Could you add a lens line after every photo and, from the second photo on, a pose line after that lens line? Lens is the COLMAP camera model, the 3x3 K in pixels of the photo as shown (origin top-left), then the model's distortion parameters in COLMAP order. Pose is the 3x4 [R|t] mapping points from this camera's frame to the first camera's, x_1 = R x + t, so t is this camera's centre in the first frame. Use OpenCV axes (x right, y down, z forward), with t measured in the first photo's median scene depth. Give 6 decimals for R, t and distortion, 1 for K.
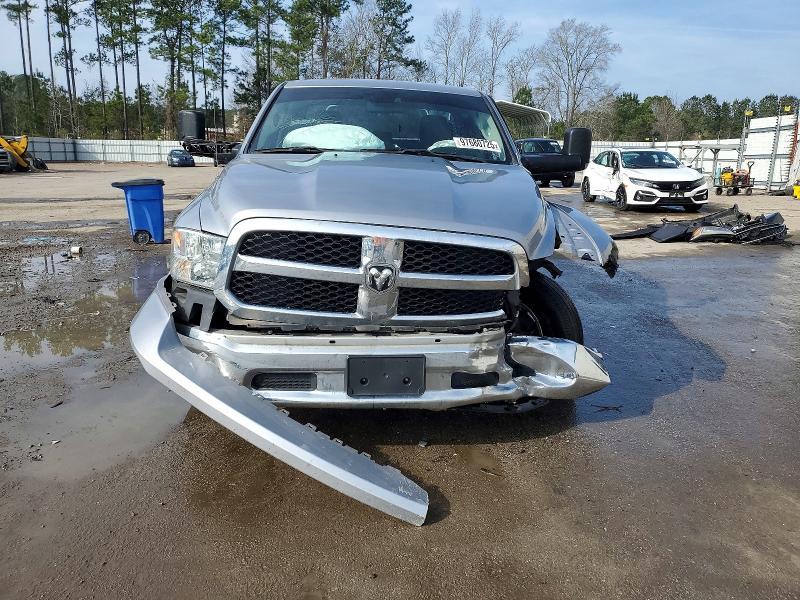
lens RADIAL K [[625.0, 0, 398.1], [0, 625.0, 296.9], [0, 0, 1]] dist [0.000102, -0.003927]
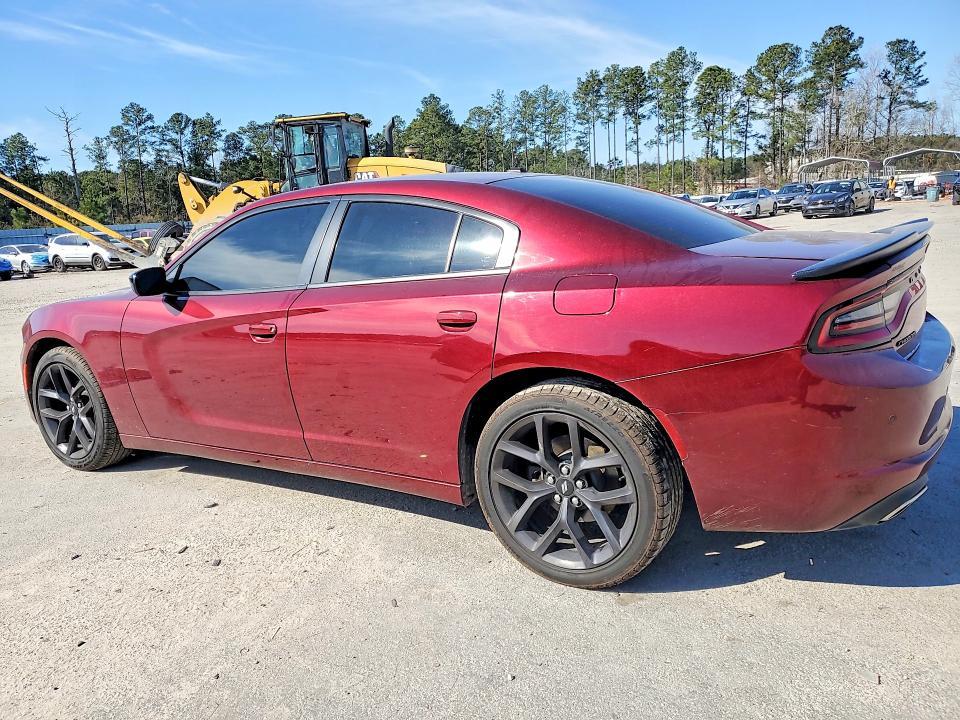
lens RADIAL K [[750.0, 0, 479.0], [0, 750.0, 357.4], [0, 0, 1]] dist [0.000102, -0.003927]
pose [[0.811047, 0.037780, -0.583760, 0.198932], [-0.046516, 0.998918, 0.000022, 0.120812], [0.583129, 0.027136, 0.811926, -0.582440]]
